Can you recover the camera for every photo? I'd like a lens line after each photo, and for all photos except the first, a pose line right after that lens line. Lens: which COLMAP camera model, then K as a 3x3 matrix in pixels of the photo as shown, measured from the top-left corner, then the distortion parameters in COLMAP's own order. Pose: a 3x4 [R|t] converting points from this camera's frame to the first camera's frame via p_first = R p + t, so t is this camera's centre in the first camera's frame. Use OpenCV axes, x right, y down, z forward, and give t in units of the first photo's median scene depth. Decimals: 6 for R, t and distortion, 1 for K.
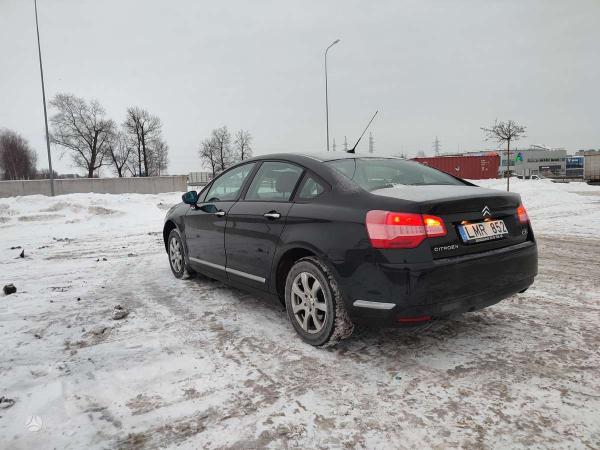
lens RADIAL K [[432.1, 0, 302.2], [0, 432.1, 227.0], [0, 0, 1]] dist [0.031189, -0.022712]
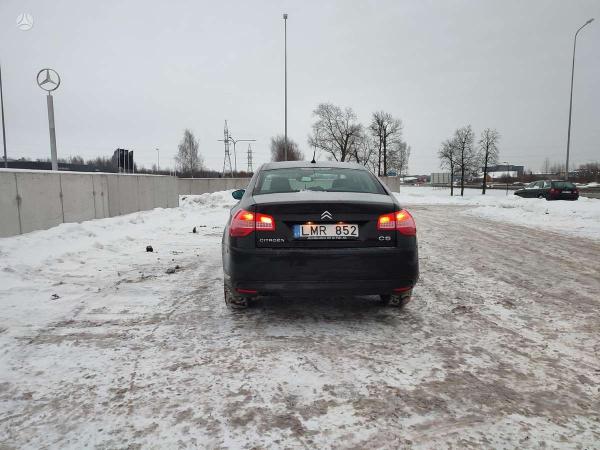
lens RADIAL K [[432.1, 0, 301.2], [0, 432.1, 226.9], [0, 0, 1]] dist [0.031189, -0.022712]
pose [[0.848383, 0.082782, -0.522870, 0.815606], [-0.083245, 0.996271, 0.022663, -0.021047], [0.522796, 0.024299, 0.852111, -0.039481]]
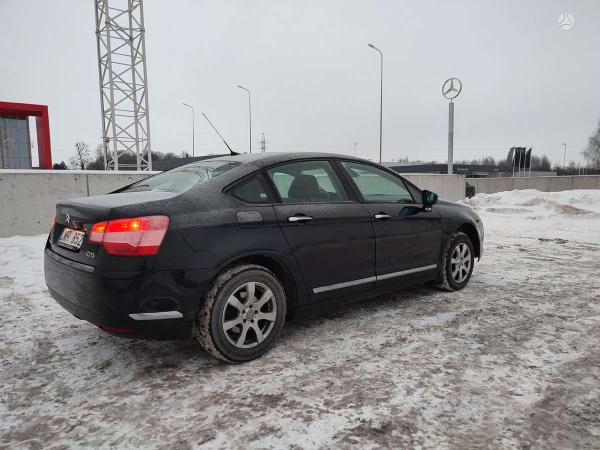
lens RADIAL K [[432.1, 0, 295.4], [0, 432.1, 224.7], [0, 0, 1]] dist [0.031189, -0.022712]
pose [[0.124544, 0.118906, -0.985063, 1.221176], [-0.104014, 0.988888, 0.106217, -0.150362], [0.986747, 0.089231, 0.135528, 1.140900]]
